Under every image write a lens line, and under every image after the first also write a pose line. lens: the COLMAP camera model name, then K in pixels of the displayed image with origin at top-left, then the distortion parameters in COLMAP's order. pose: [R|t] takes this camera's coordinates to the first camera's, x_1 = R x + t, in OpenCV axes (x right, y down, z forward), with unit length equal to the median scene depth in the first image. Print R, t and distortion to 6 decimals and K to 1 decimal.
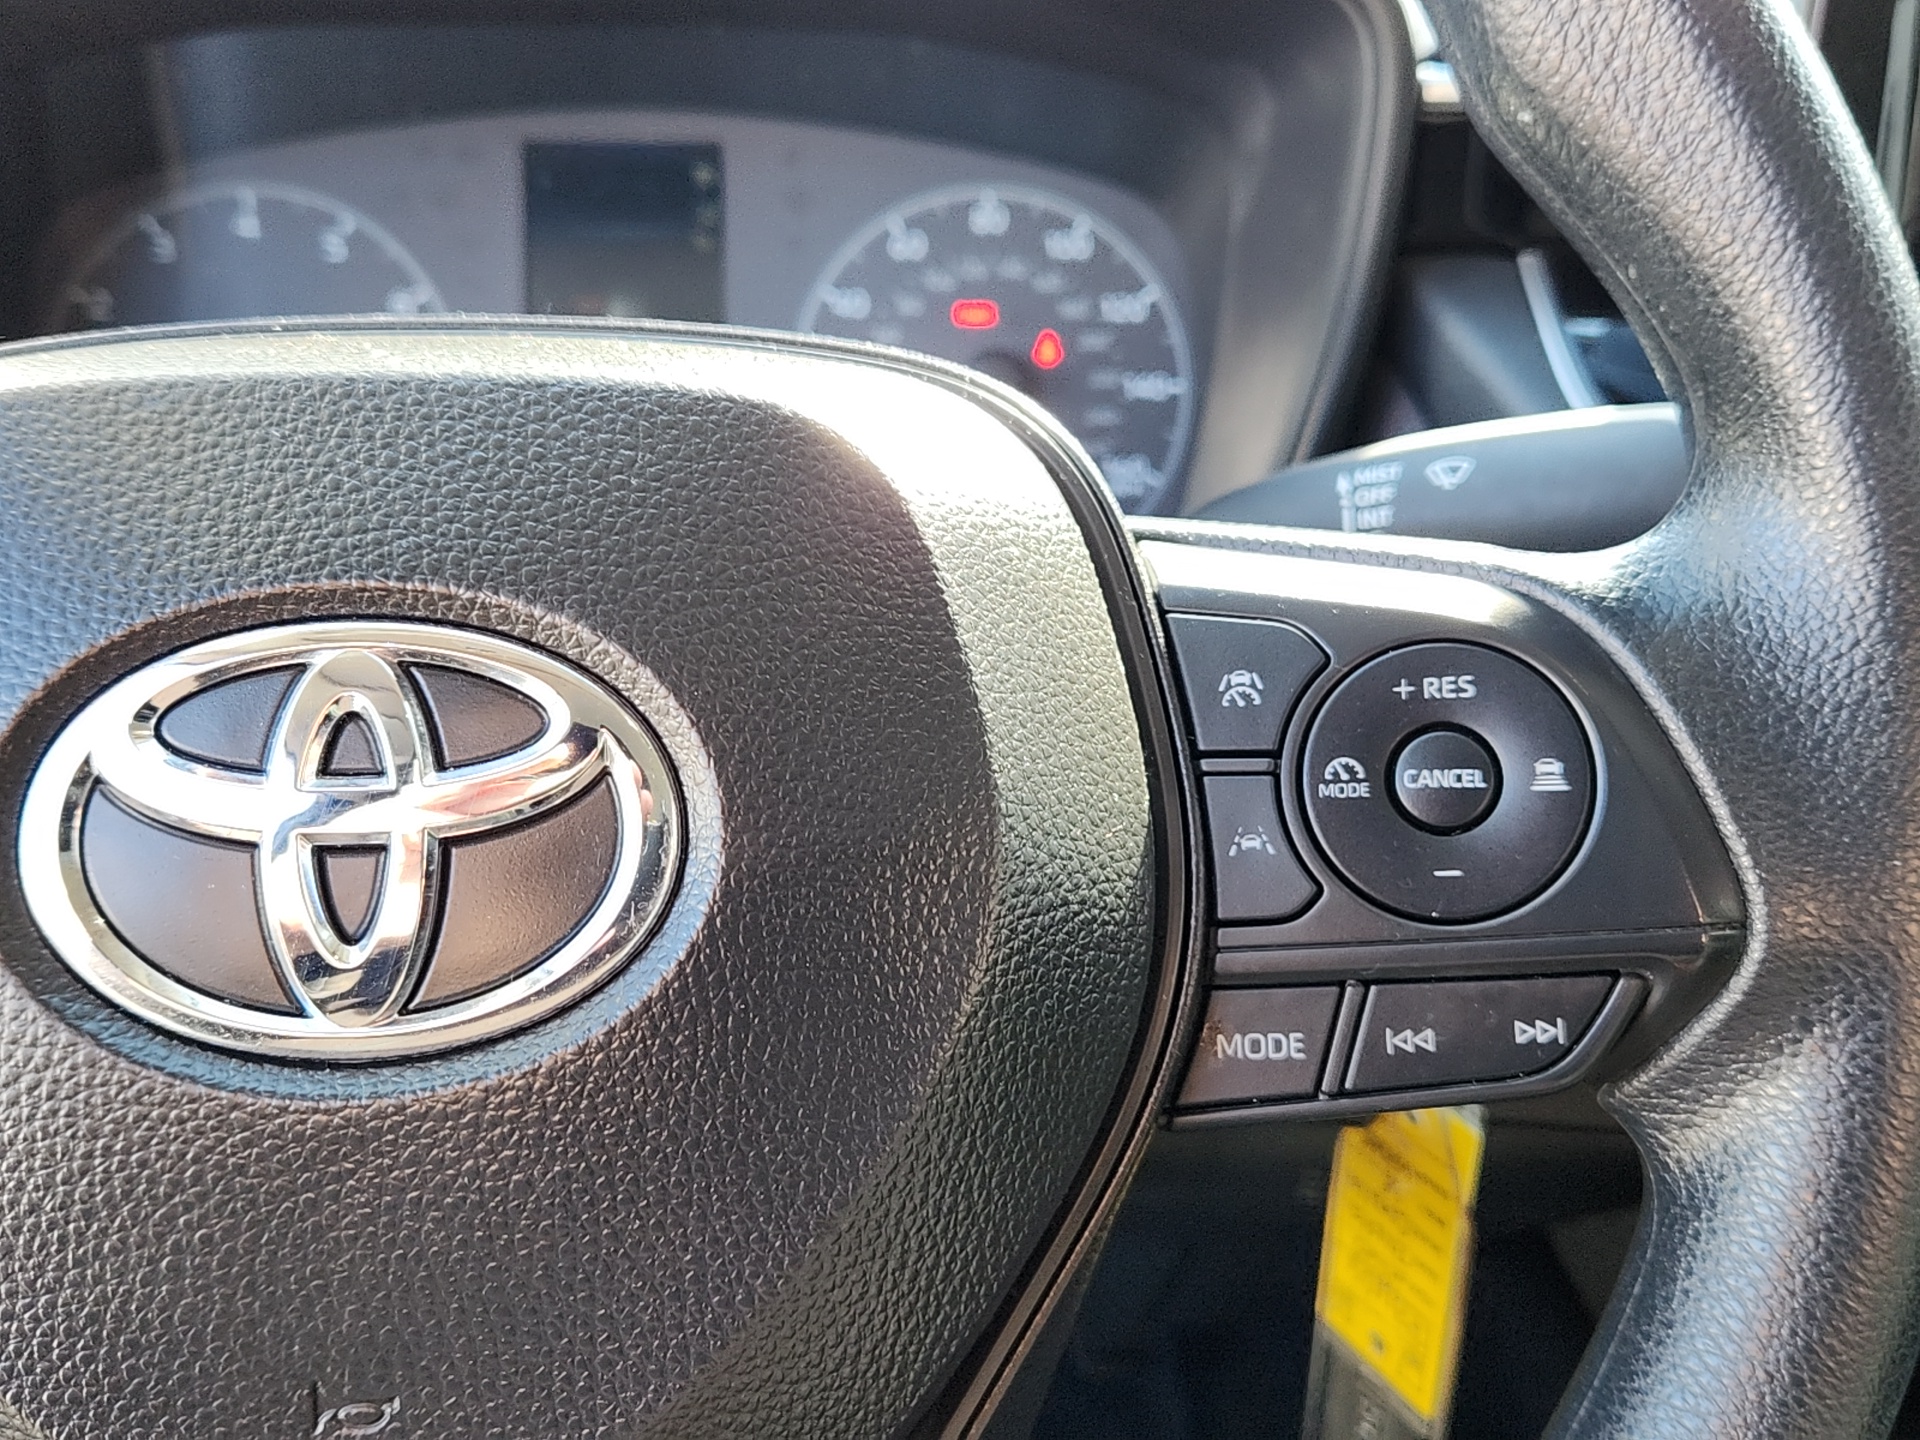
lens RADIAL K [[1728.0, 0, 956.6], [0, 1728.0, 679.1], [0, 0, 1]] dist [0.075282, -0.074544]
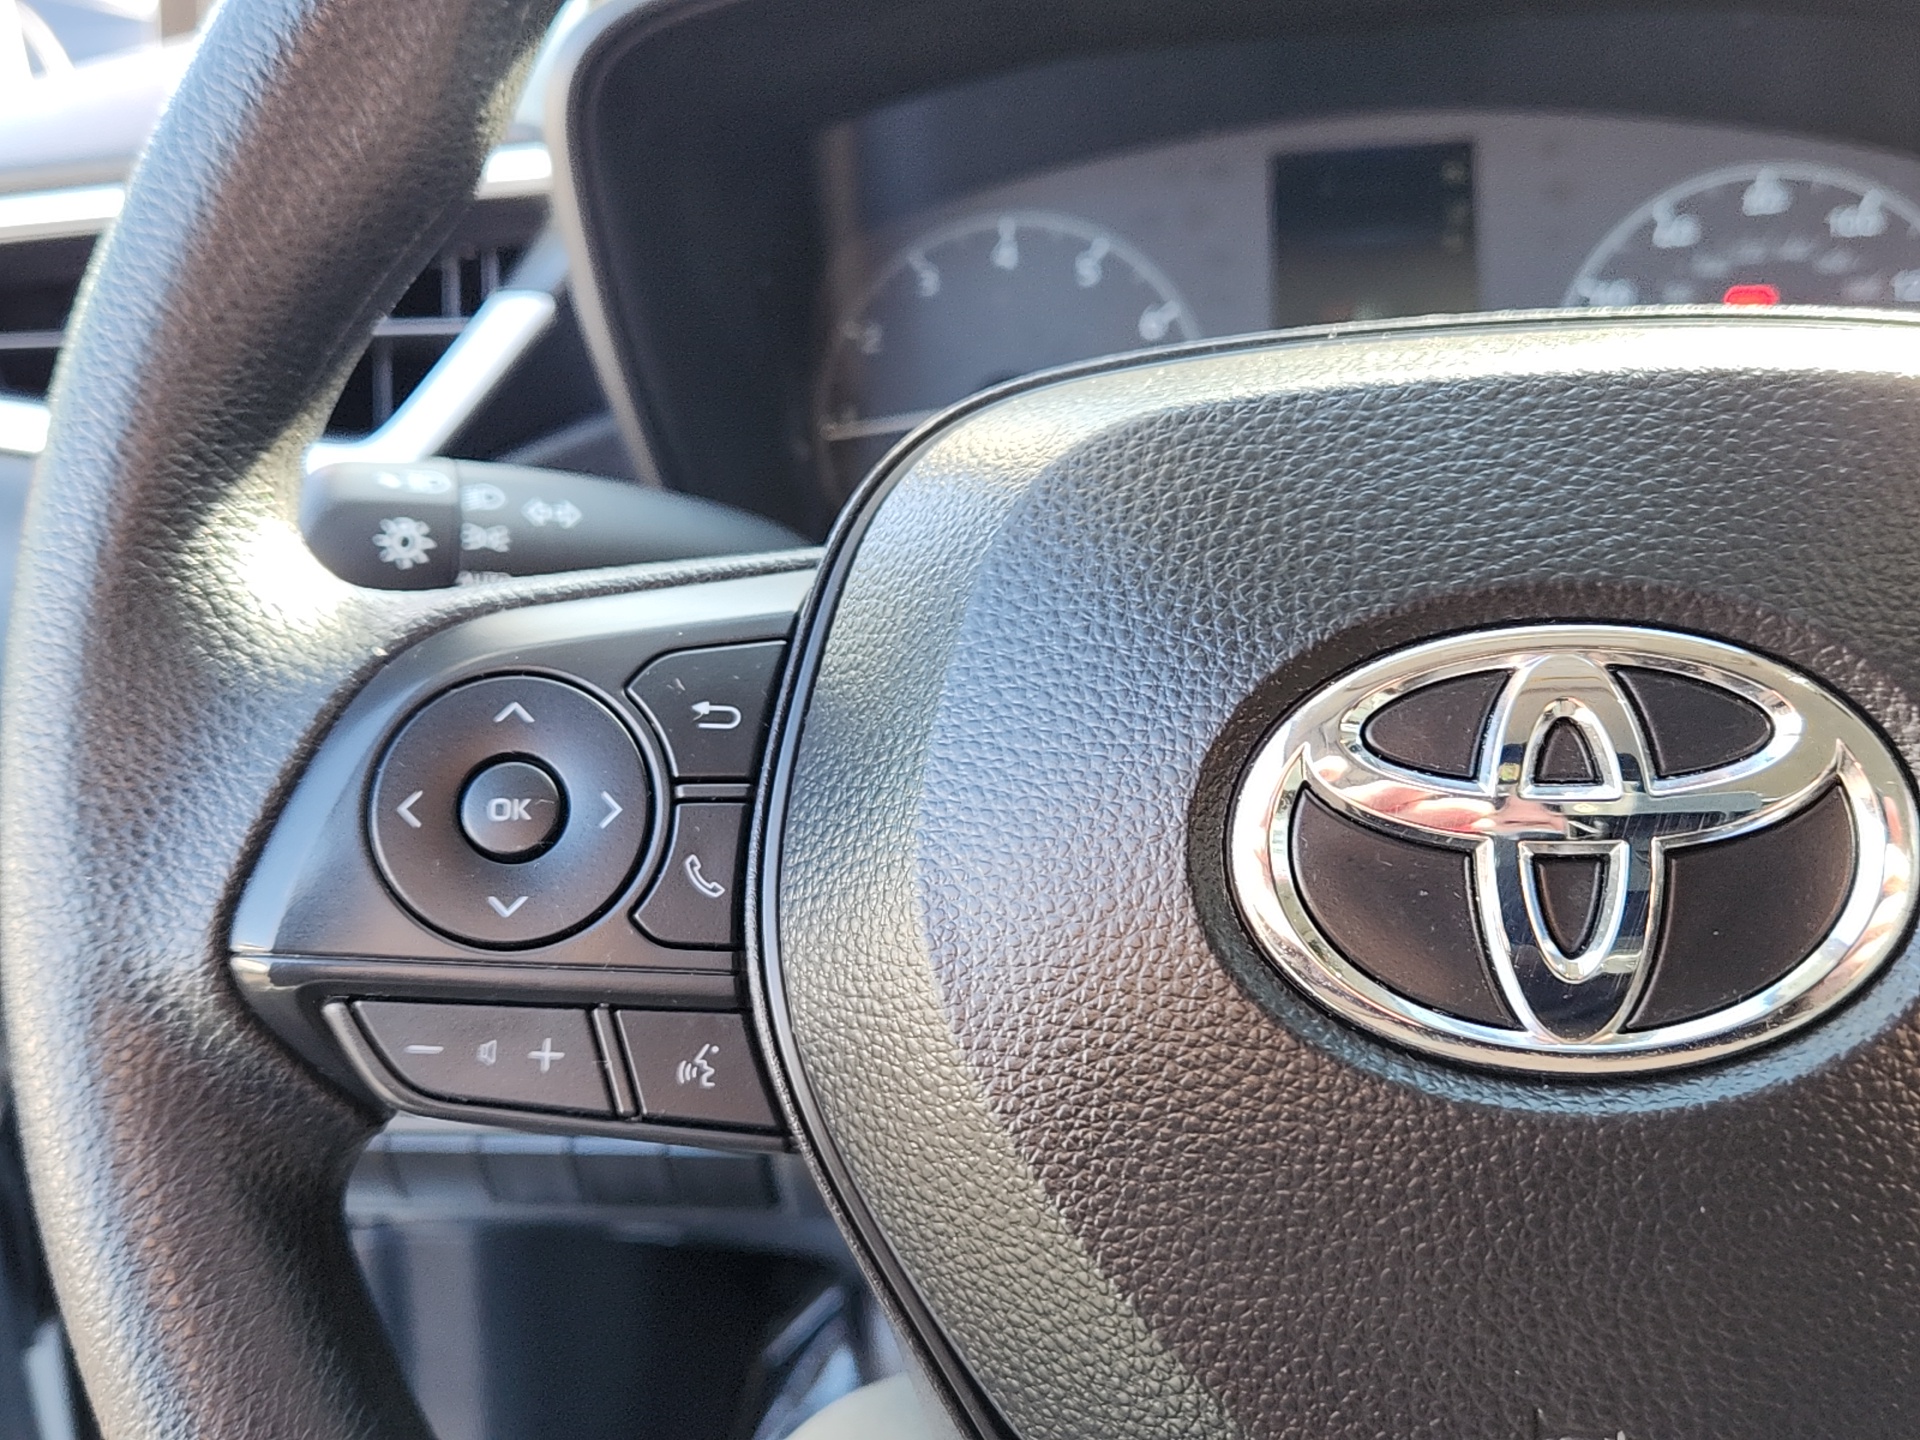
lens RADIAL K [[1728.0, 0, 956.6], [0, 1728.0, 679.1], [0, 0, 1]] dist [0.075282, -0.074544]
pose [[0.982020, -0.007818, -0.188616, -0.495704], [0.005478, 0.999901, -0.012924, 0.008463], [0.188698, 0.011658, 0.981966, -0.016692]]
